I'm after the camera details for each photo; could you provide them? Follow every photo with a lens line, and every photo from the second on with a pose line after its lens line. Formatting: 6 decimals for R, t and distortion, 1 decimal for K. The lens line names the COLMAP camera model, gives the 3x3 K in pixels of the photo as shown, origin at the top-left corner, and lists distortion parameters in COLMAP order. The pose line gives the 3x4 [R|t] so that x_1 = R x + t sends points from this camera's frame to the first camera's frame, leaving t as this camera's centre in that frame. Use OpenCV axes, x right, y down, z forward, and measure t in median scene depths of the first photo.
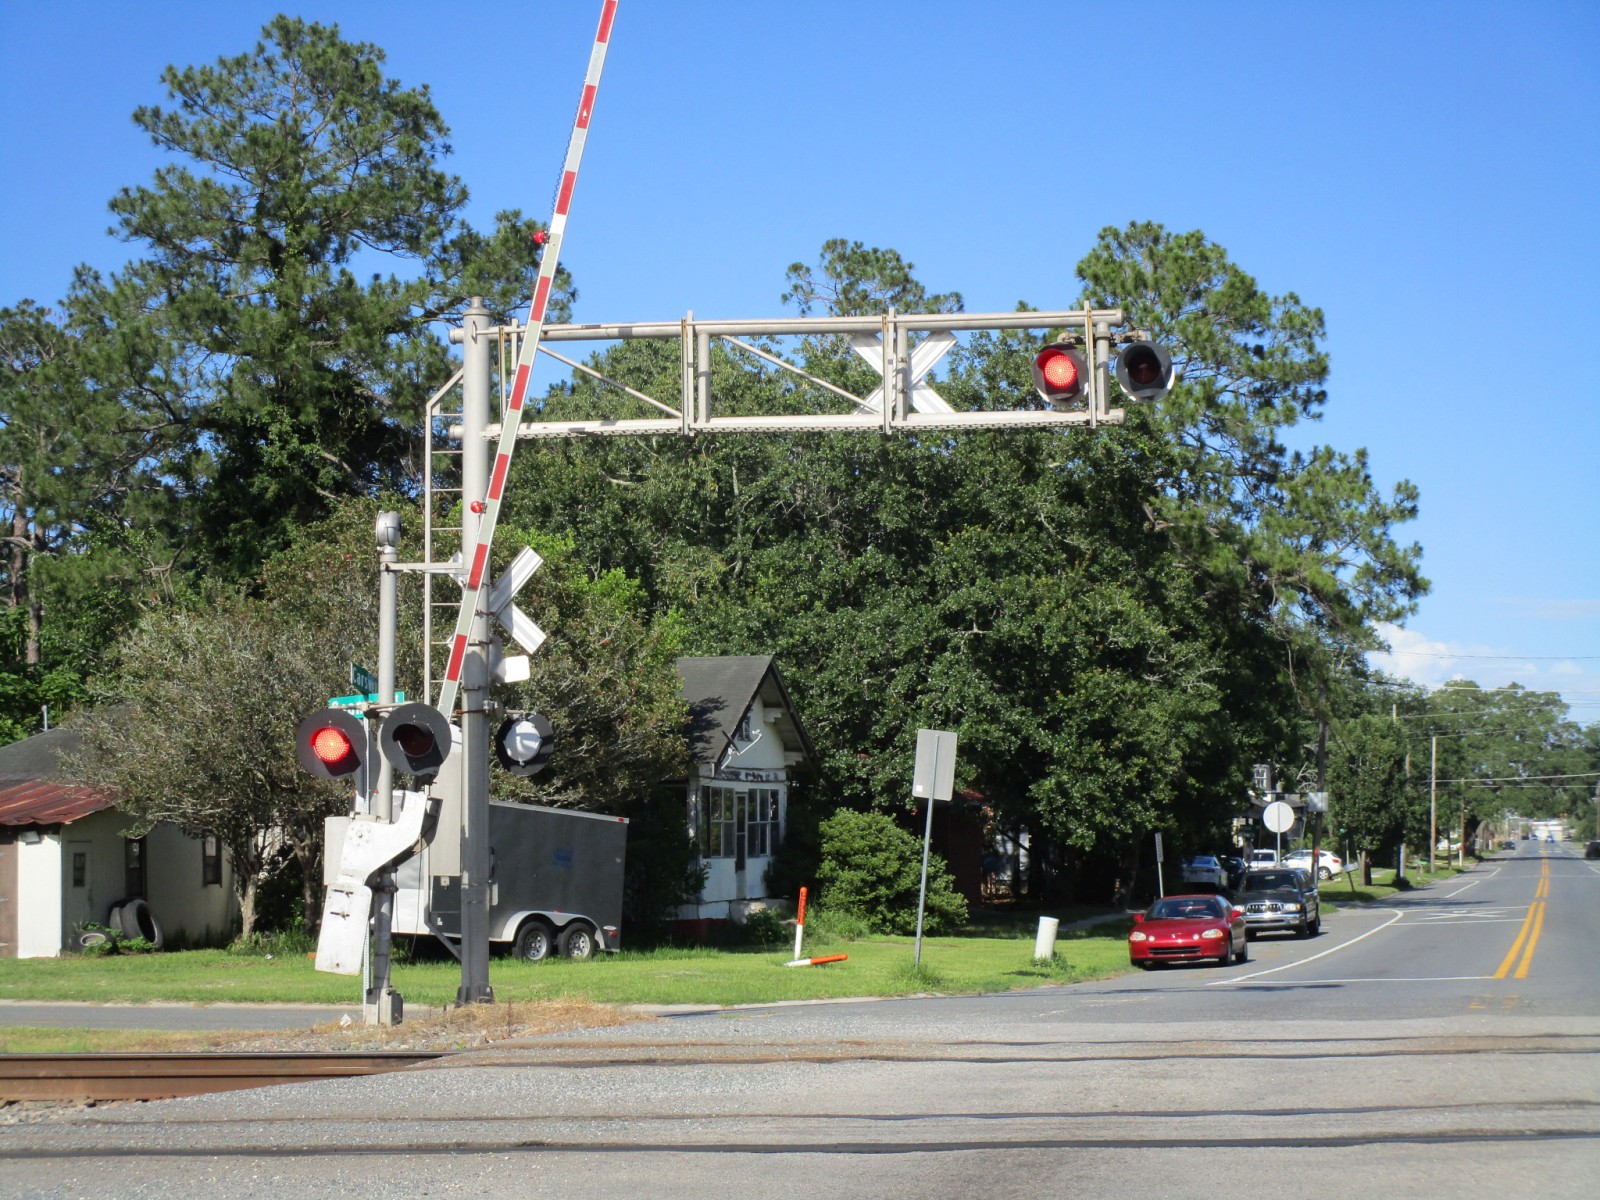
lens RADIAL K [[2800.7, 0, 800.0], [0, 2800.7, 600.0], [0, 0, 1]] dist [-0.081097, 0.100470]
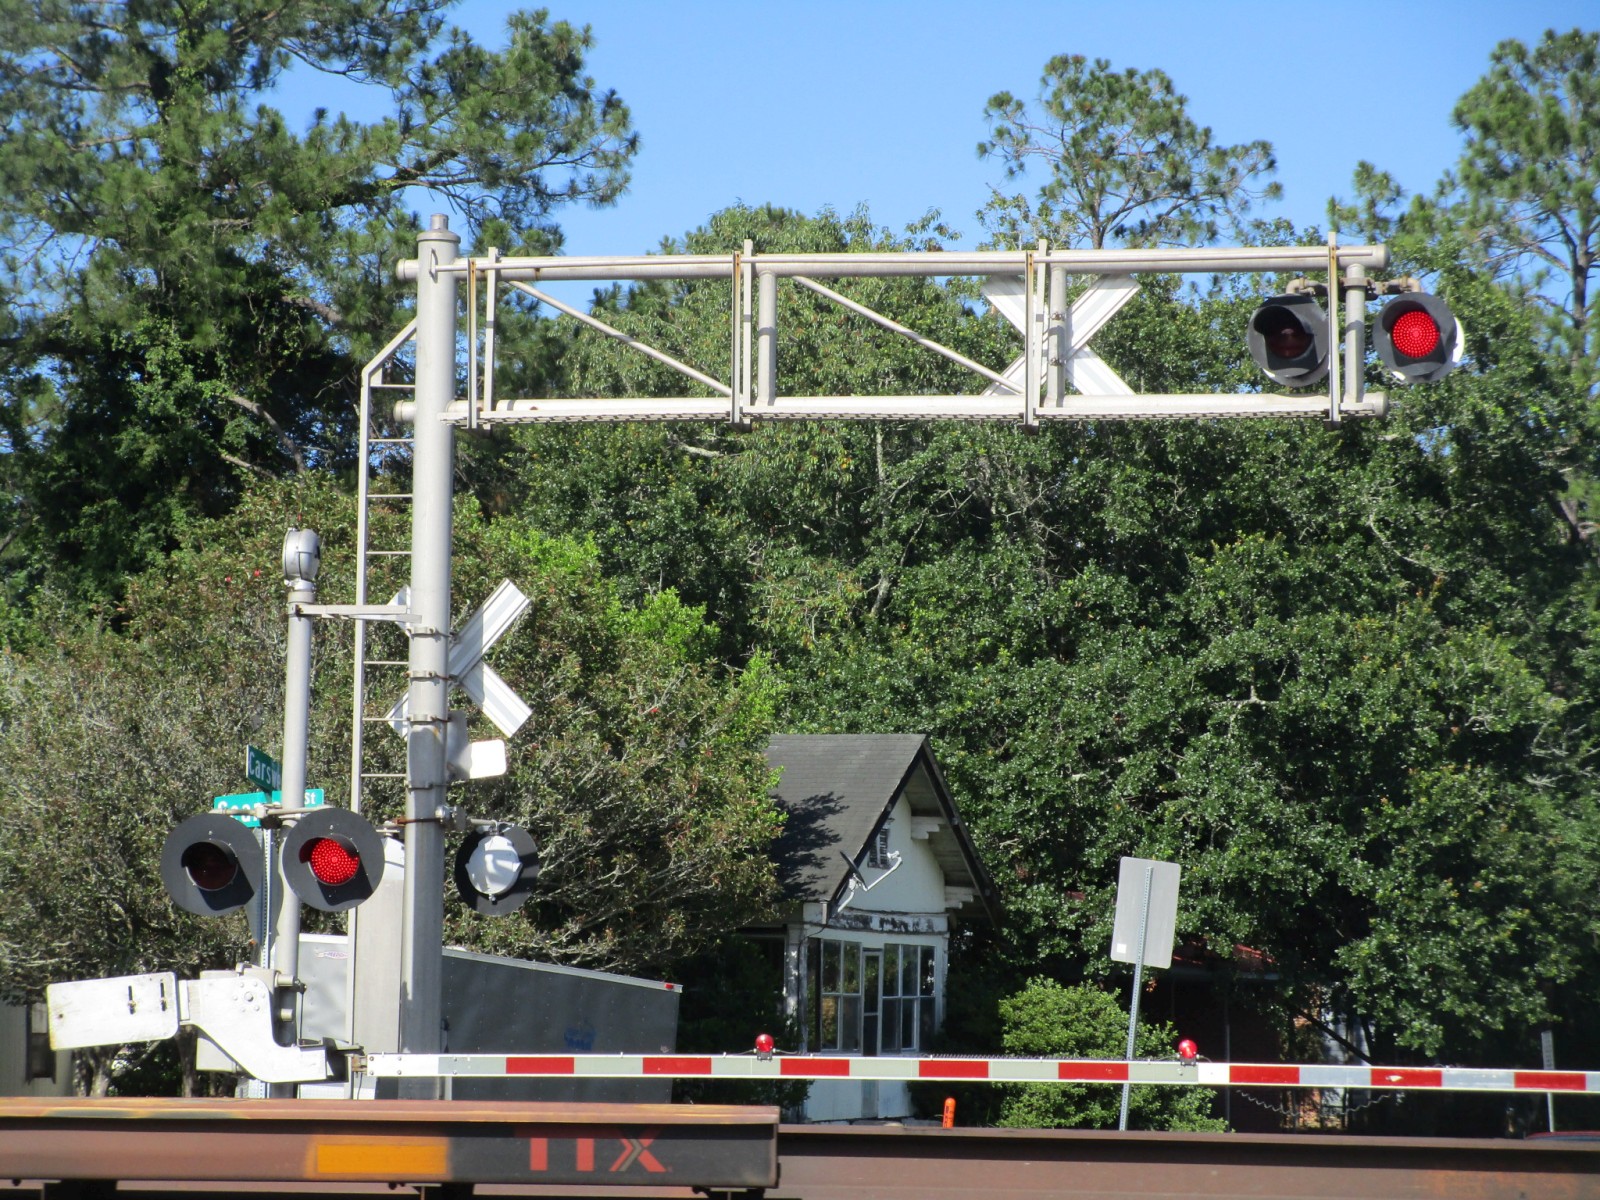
lens RADIAL K [[4703.9, 0, 737.7], [0, 4703.9, 603.7], [0, 0, 1]] dist [0.208751, -0.859451]
pose [[0.997803, 0.016765, -0.064101, 0.014367], [-0.017076, 0.999845, -0.004303, -0.004109], [0.064019, 0.005388, 0.997934, -0.062994]]
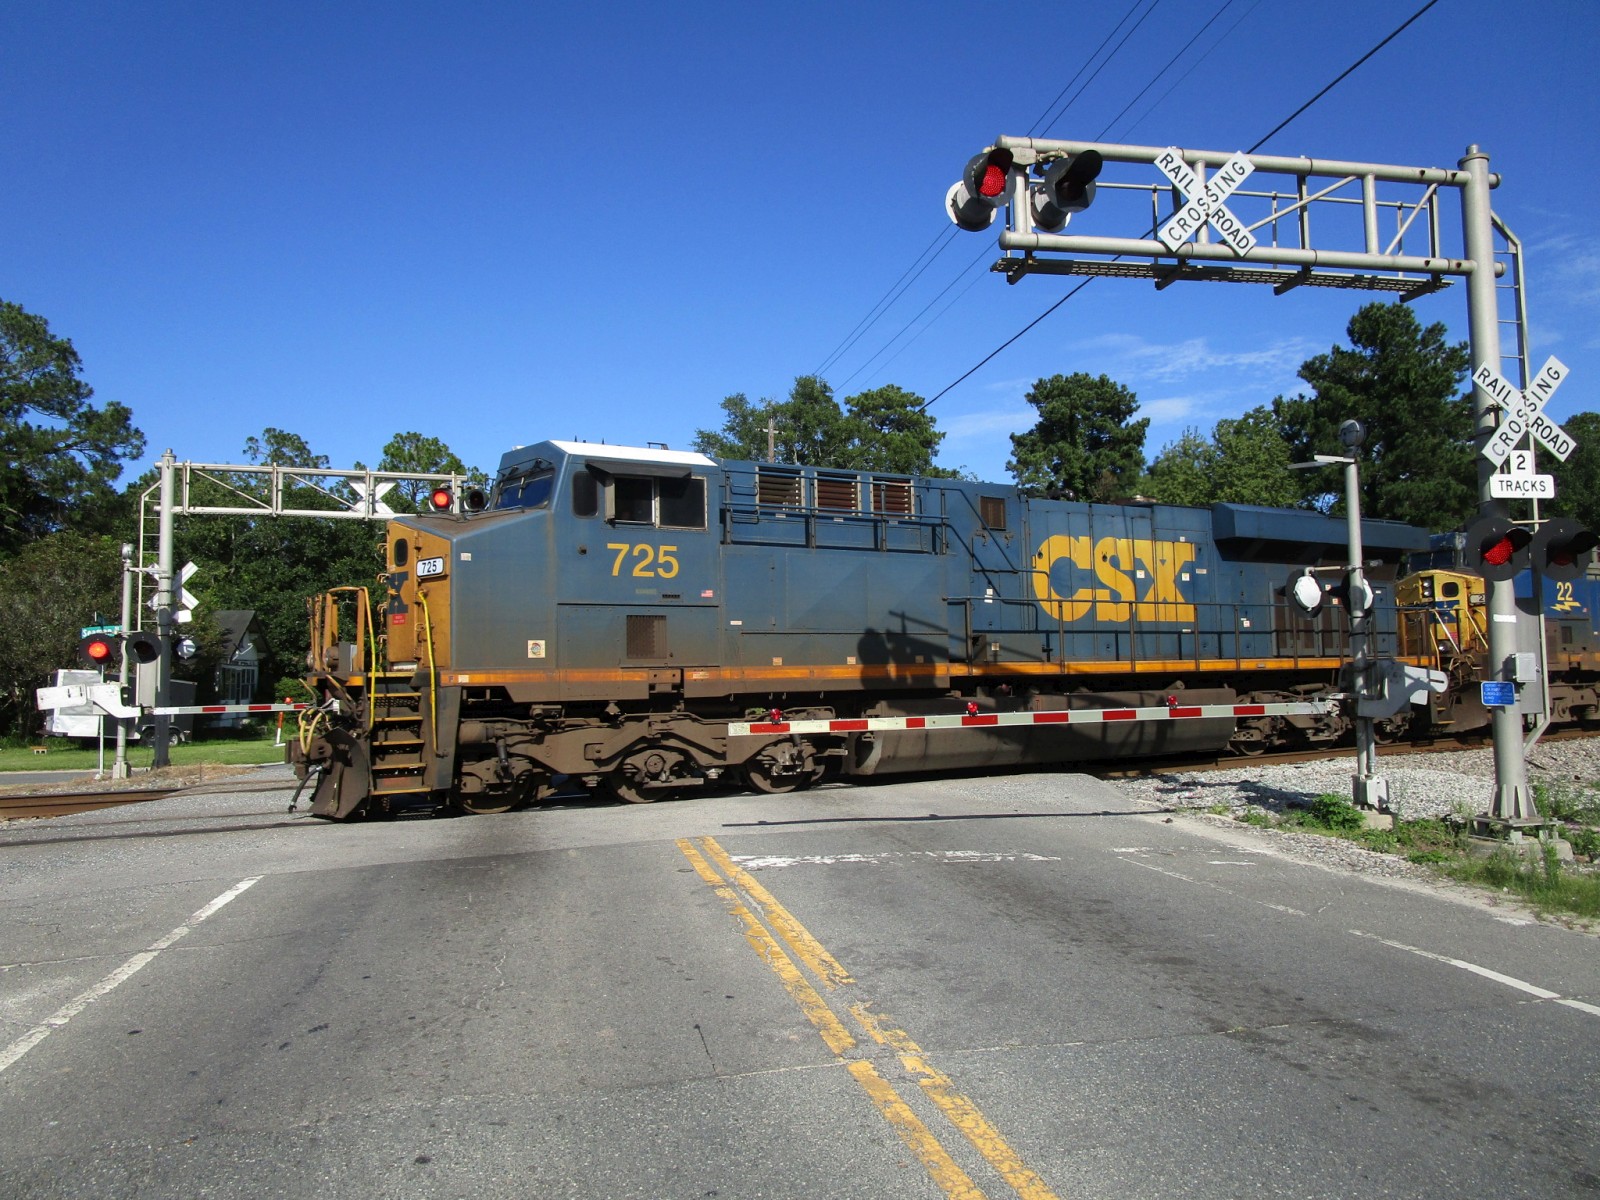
lens RADIAL K [[1124.0, 0, 779.9], [0, 1124.0, 592.1], [0, 0, 1]] dist [-0.010944, -0.005887]
pose [[0.894120, 0.026544, 0.447039, -0.033603], [-0.026630, 0.999627, -0.006091, -0.000786], [-0.447034, -0.006458, 0.894494, -0.005675]]
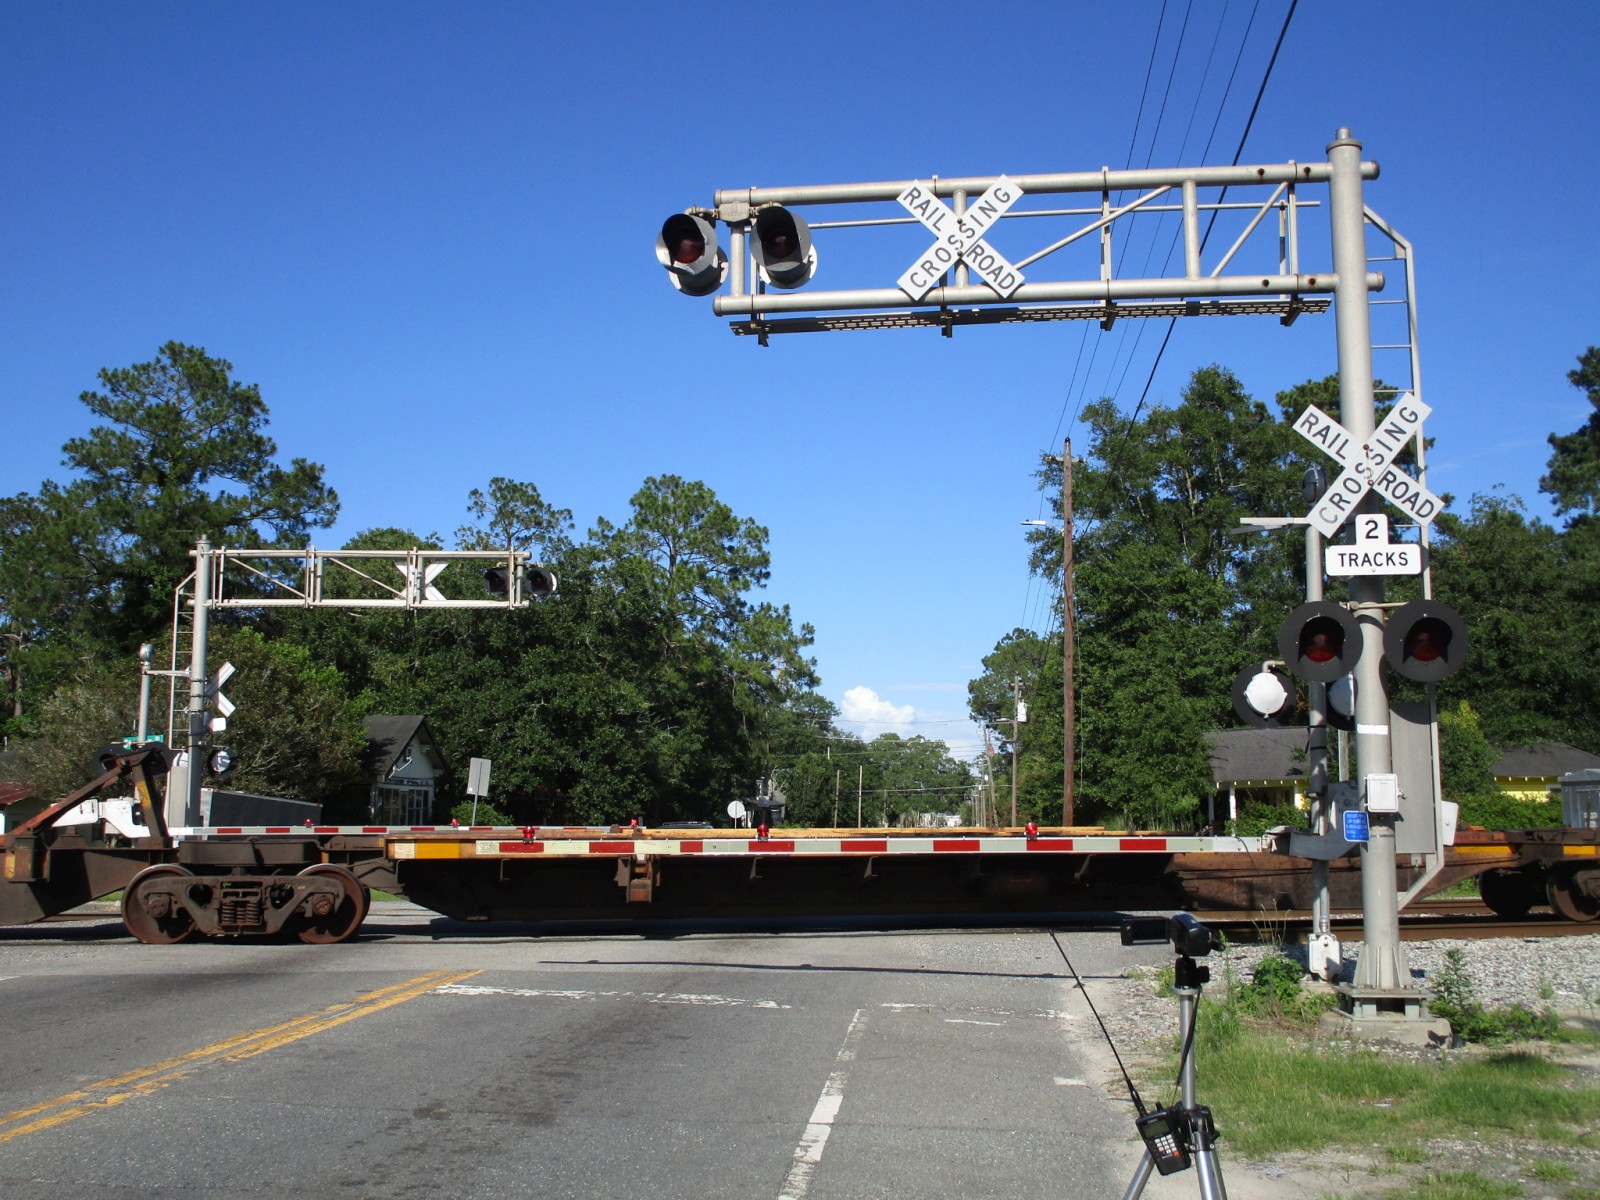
lens RADIAL K [[1668.6, 0, 780.0], [0, 1668.6, 592.3], [0, 0, 1]] dist [-0.077292, 0.024647]
pose [[0.987871, 0.026538, 0.152994, 0.046806], [-0.018420, 0.998358, -0.054238, -0.005302], [-0.154182, 0.050762, 0.986738, -0.090452]]
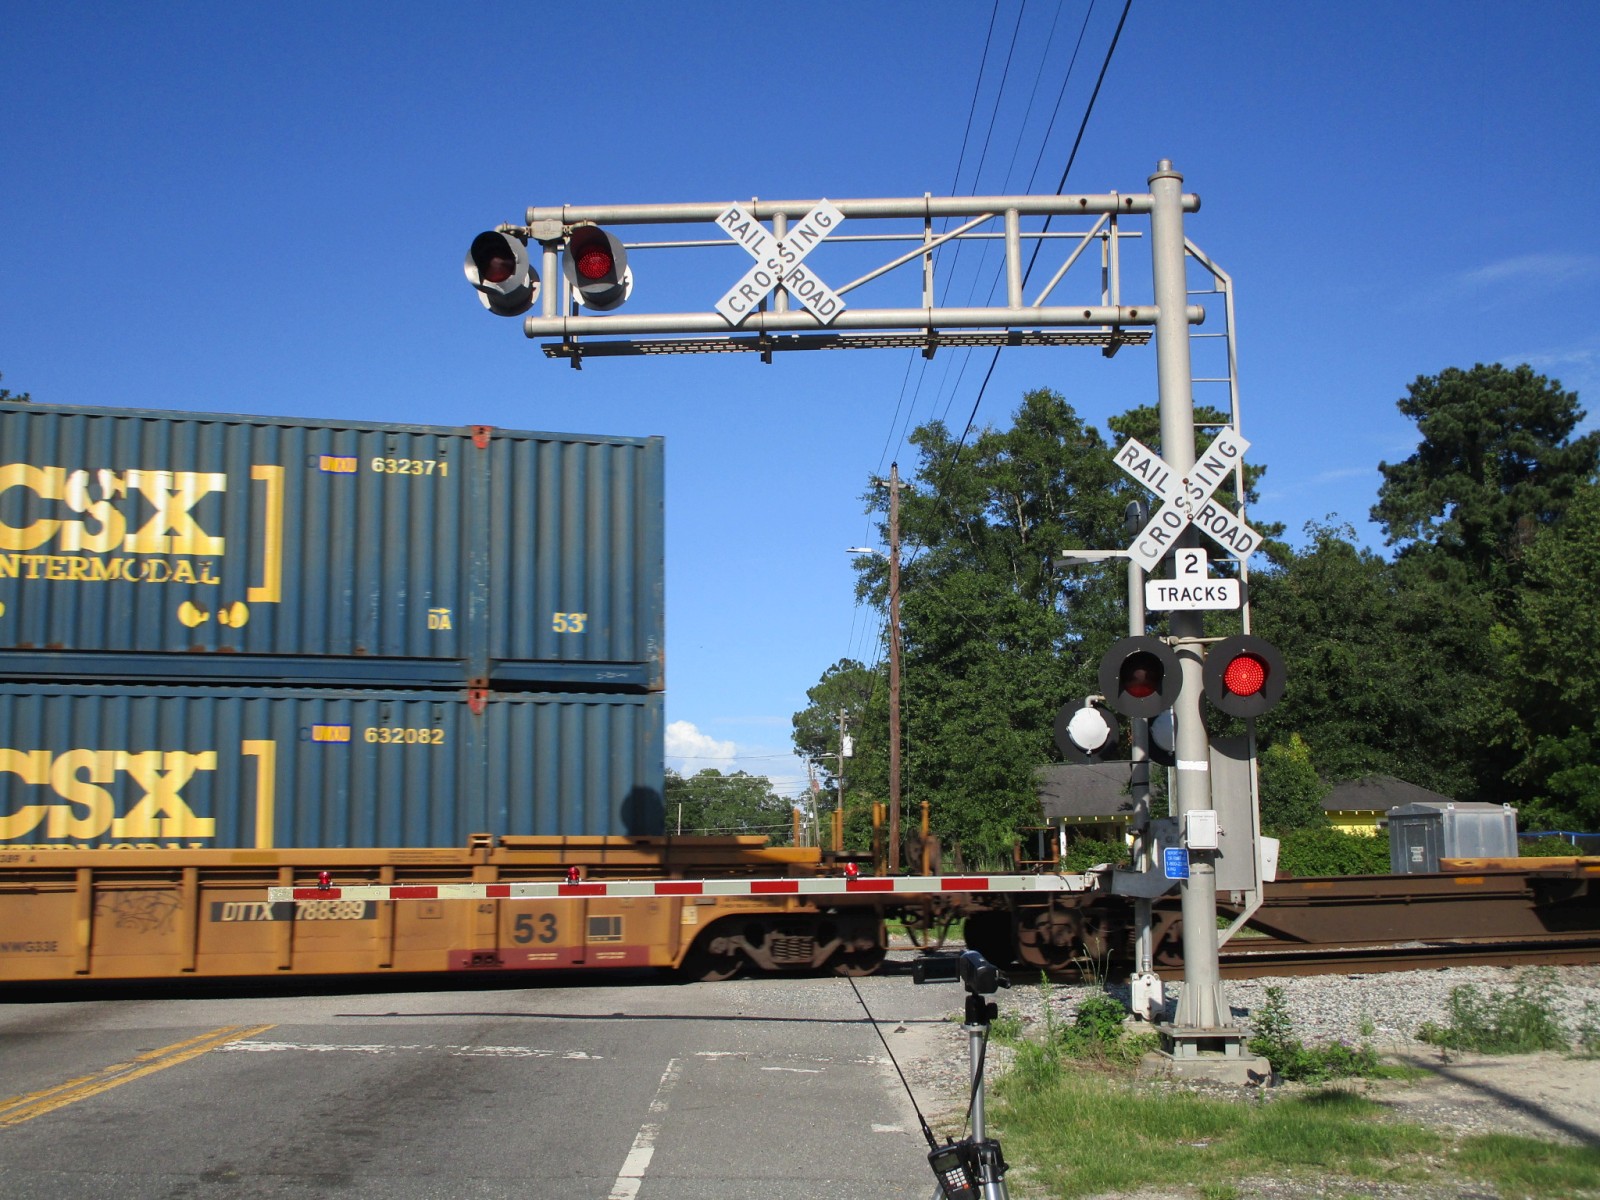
lens RADIAL K [[1754.4, 0, 777.6], [0, 1754.4, 584.6], [0, 0, 1]] dist [-0.072217, 0.028543]
pose [[0.966675, 0.034686, 0.253647, 0.046629], [-0.015724, 0.996953, -0.076405, -0.005751], [-0.255524, 0.069870, 0.964275, -0.094390]]
